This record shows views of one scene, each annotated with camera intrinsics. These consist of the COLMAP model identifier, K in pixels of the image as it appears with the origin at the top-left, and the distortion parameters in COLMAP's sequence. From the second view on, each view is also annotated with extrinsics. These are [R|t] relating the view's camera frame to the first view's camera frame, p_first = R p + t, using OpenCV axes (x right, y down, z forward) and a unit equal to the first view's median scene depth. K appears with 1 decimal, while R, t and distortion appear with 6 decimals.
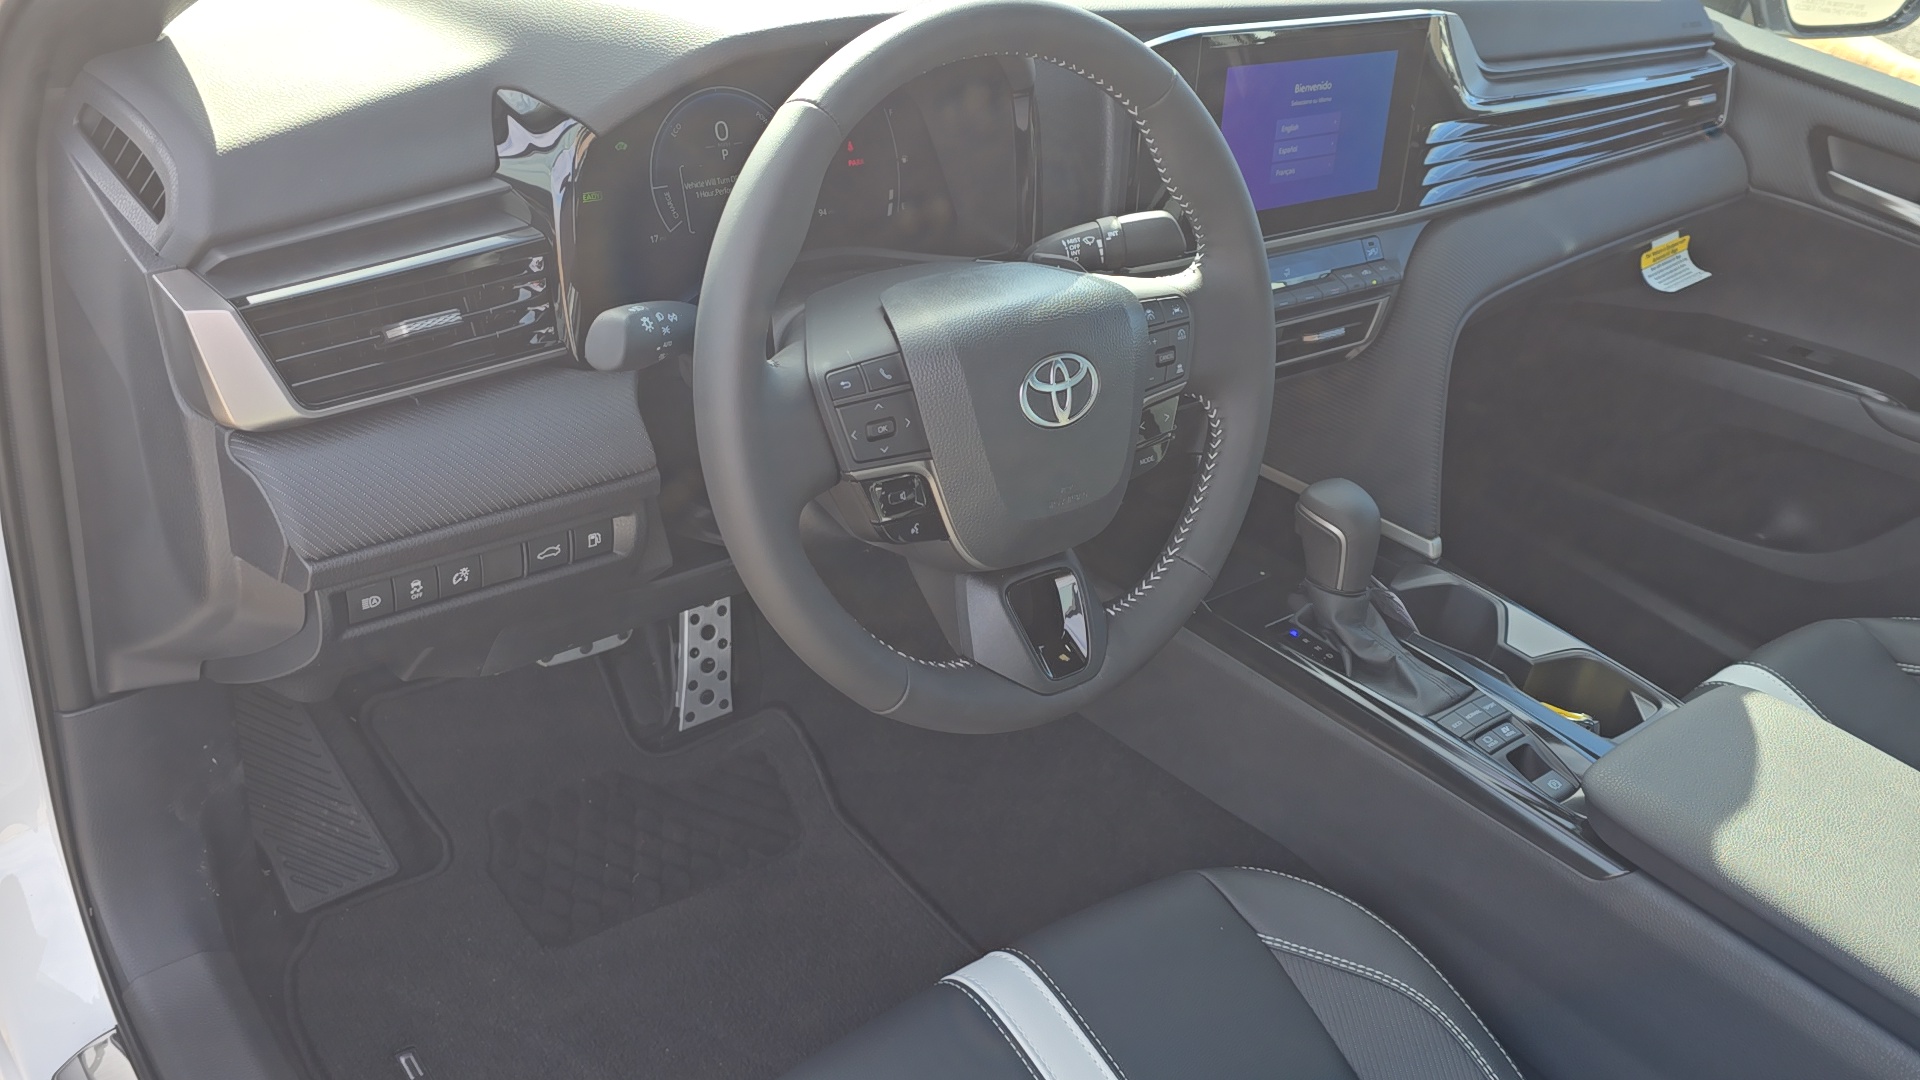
lens RADIAL K [[1596.0, 0, 986.5], [0, 1596.0, 540.9], [0, 0, 1]] dist [0.001058, 0.004573]
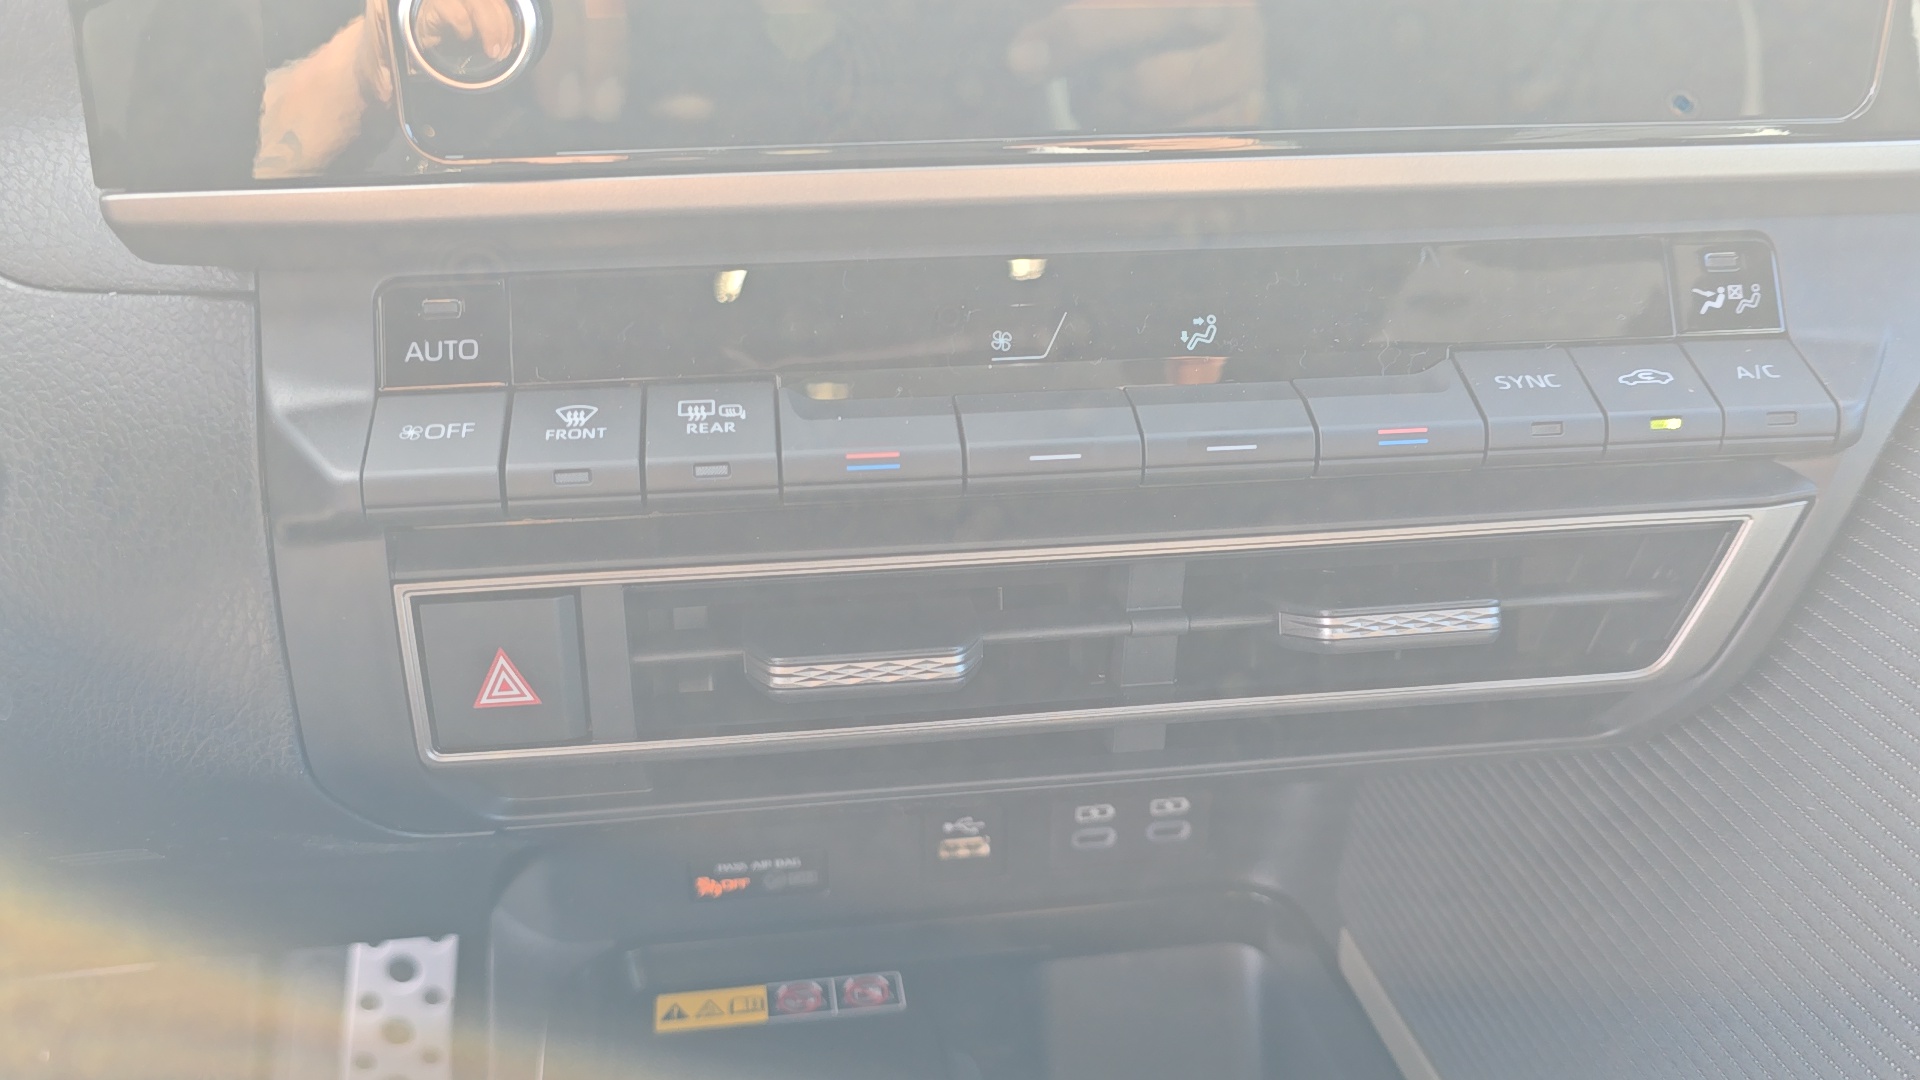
lens RADIAL K [[1596.0, 0, 912.7], [0, 1596.0, 531.9], [0, 0, 1]] dist [0.001058, 0.004573]
pose [[0.837276, 0.144134, -0.527442, 0.335425], [-0.188760, 0.981520, -0.031423, -0.149427], [0.513166, 0.125870, 0.849010, 0.941604]]
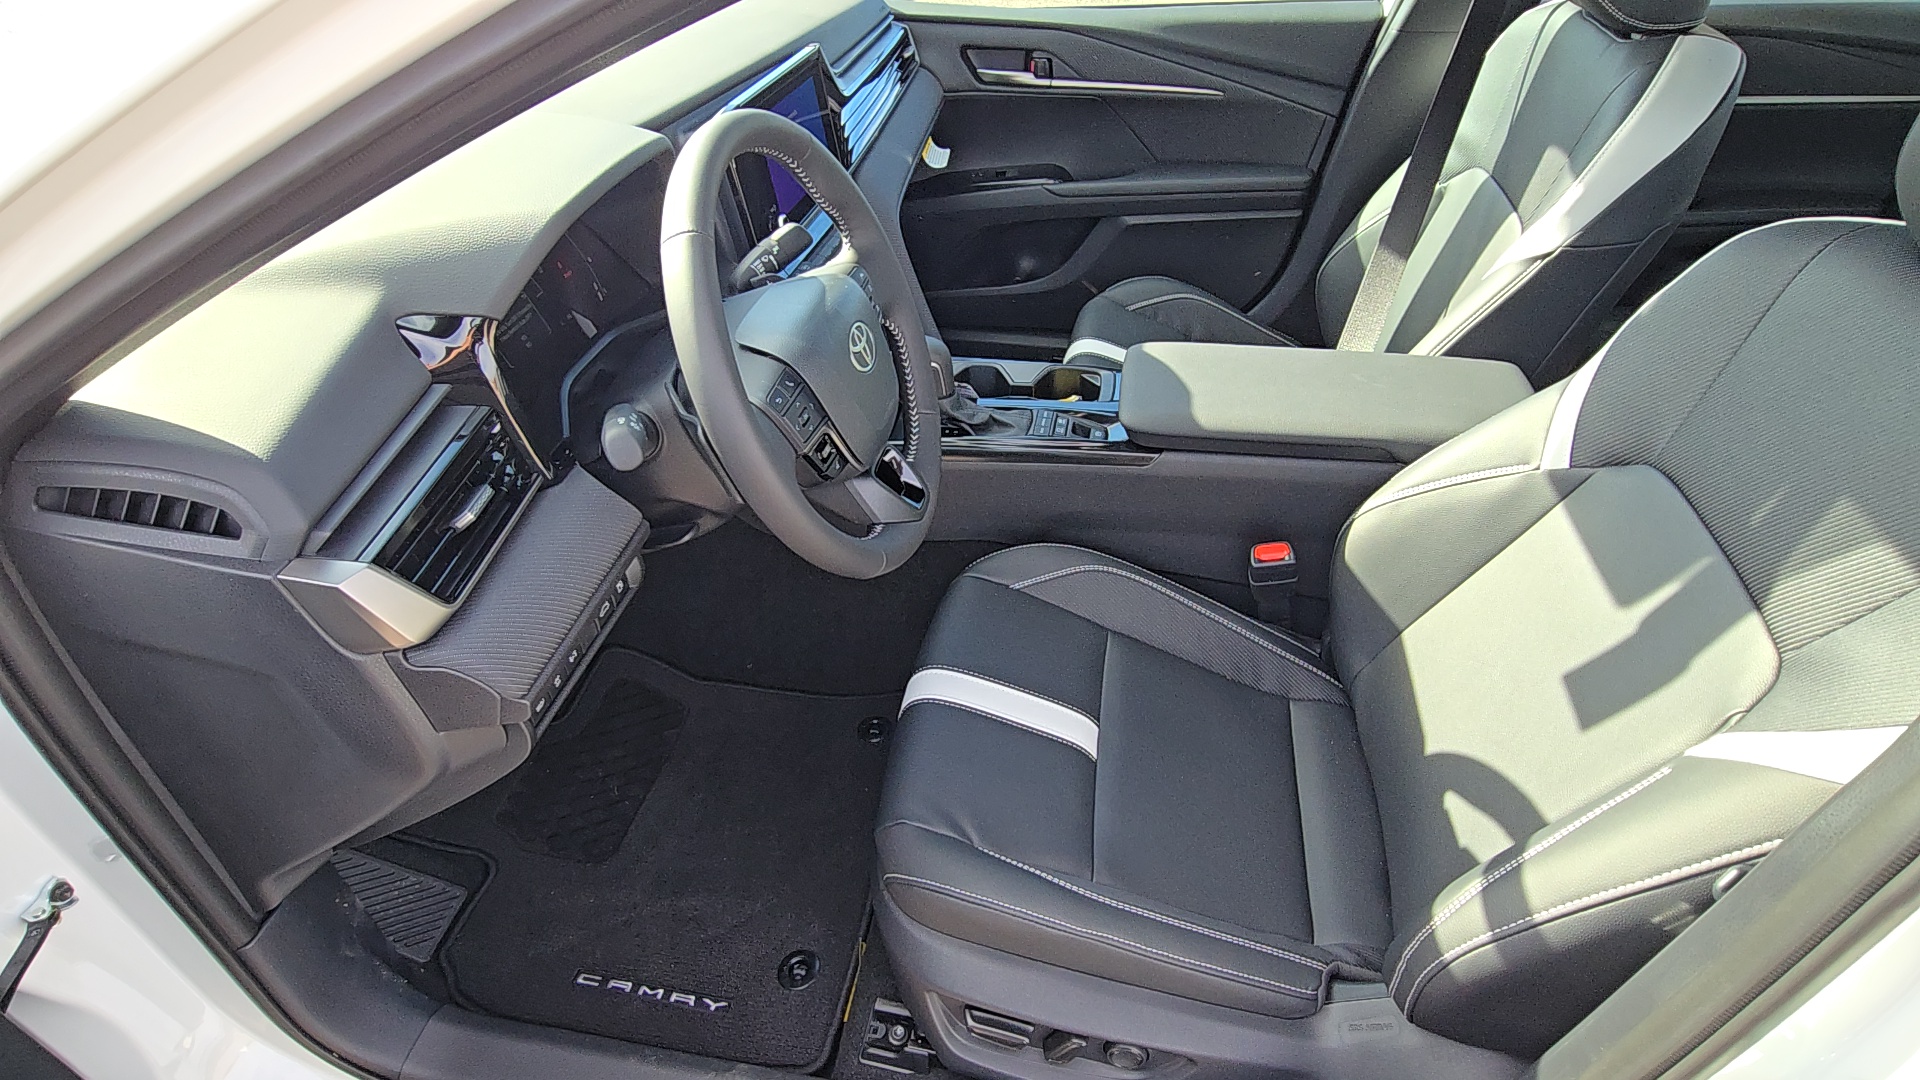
lens RADIAL K [[976.1, 0, 956.0], [0, 976.1, 542.8], [0, 0, 1]] dist [0.000558, 0.004178]
pose [[0.753076, -0.512501, 0.412577, -0.320451], [0.439569, 0.858508, 0.264090, -0.118054], [-0.489547, -0.017524, 0.871801, 0.080812]]
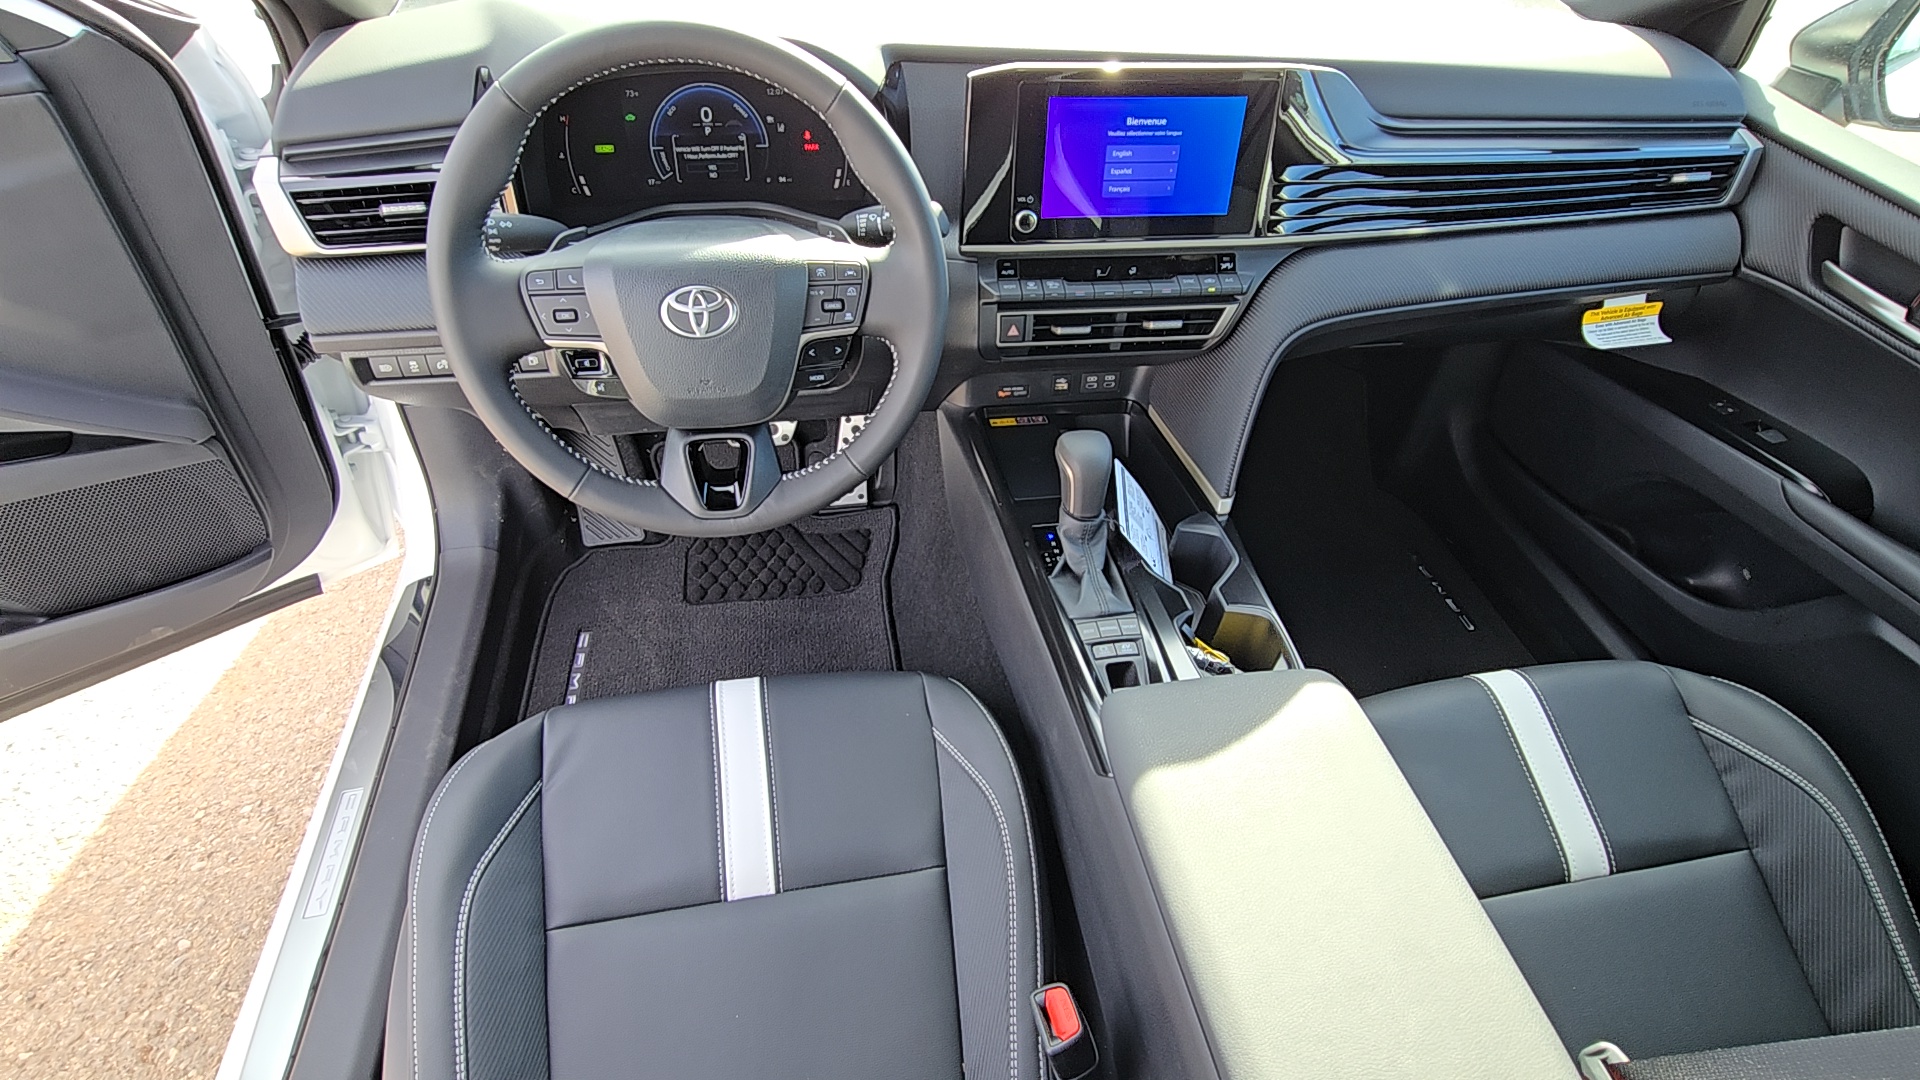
lens RADIAL K [[976.1, 0, 963.8], [0, 976.1, 544.9], [0, 0, 1]] dist [0.000558, 0.004178]
pose [[0.870393, 0.265198, -0.414833, 0.548356], [-0.205814, 0.961373, 0.182761, -0.084010], [0.447277, -0.073696, 0.891354, 0.253358]]
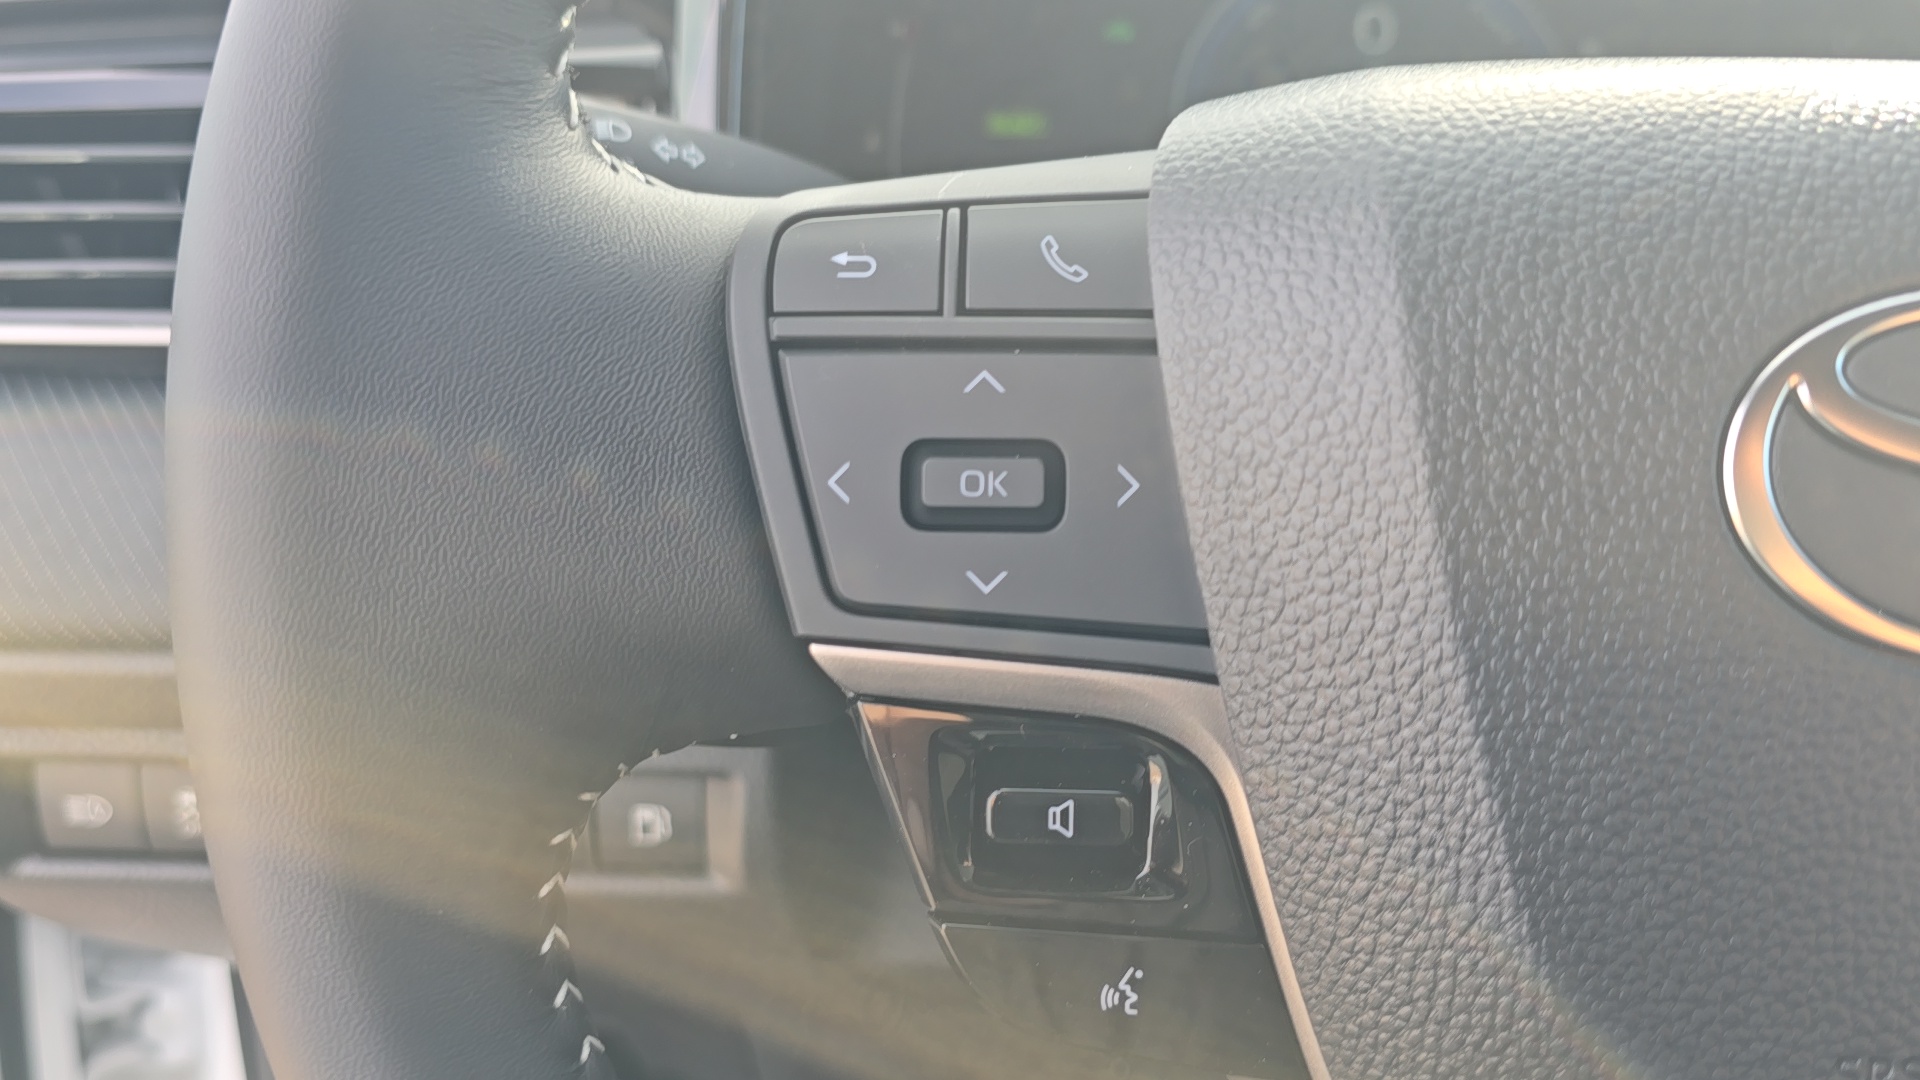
lens RADIAL K [[1596.0, 0, 959.3], [0, 1596.0, 555.7], [0, 0, 1]] dist [0.001058, 0.004573]
pose [[0.757224, 0.107833, -0.644193, 0.059524], [-0.276859, 0.946281, -0.167038, -0.017392], [0.591575, 0.304835, 0.746401, 0.648148]]
